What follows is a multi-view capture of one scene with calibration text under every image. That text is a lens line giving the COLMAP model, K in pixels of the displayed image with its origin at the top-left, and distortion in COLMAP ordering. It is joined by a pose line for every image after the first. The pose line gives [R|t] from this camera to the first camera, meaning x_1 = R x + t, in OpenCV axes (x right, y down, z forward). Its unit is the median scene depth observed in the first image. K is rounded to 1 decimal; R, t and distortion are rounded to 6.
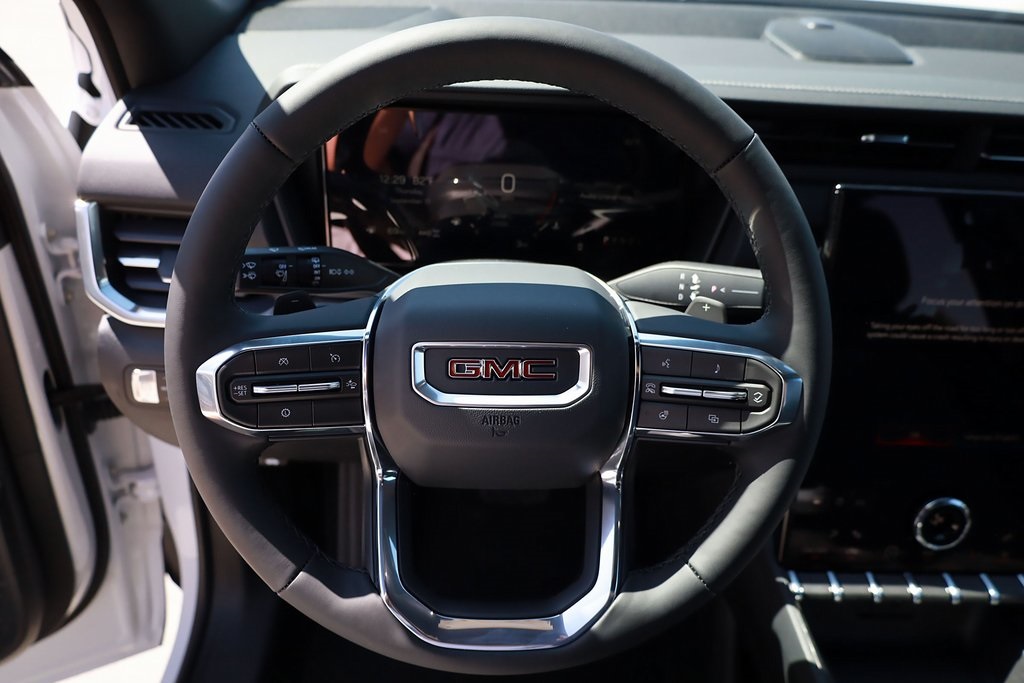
lens RADIAL K [[712.0, 0, 535.7], [0, 712.0, 371.9], [0, 0, 1]] dist [-0.006472, -0.001036]
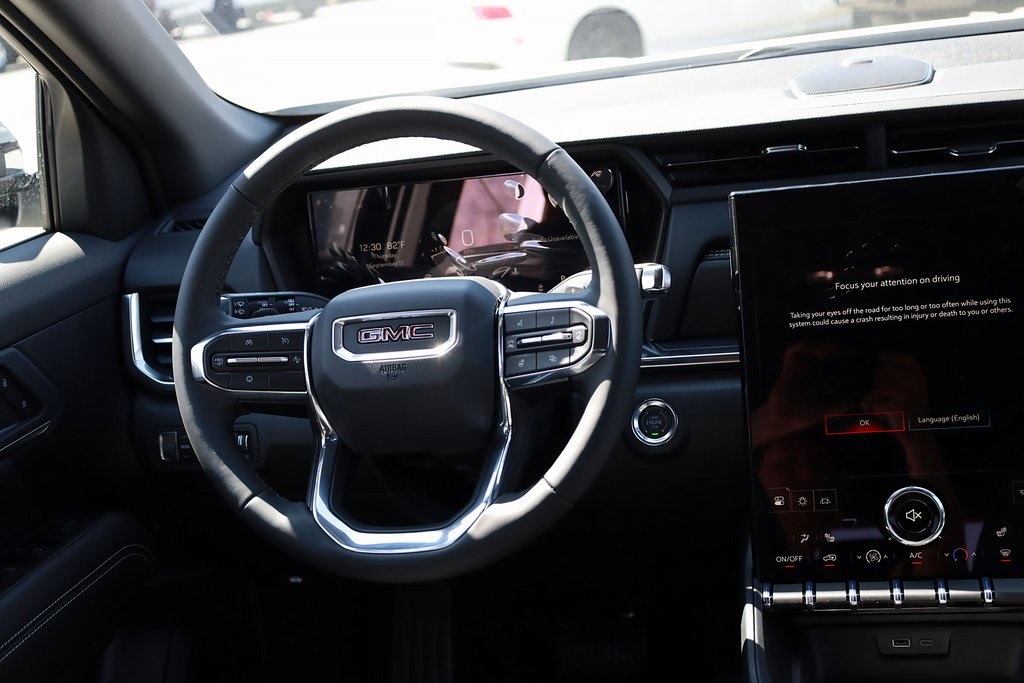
lens RADIAL K [[1371.7, 0, 512.0], [0, 1371.7, 341.5], [0, 0, 1]] dist [-0.022567, 0.054894]
pose [[0.958367, -0.108256, -0.264221, 0.824564], [0.023521, 0.952129, -0.304789, 0.779284], [0.284568, 0.285886, 0.915036, -1.284203]]
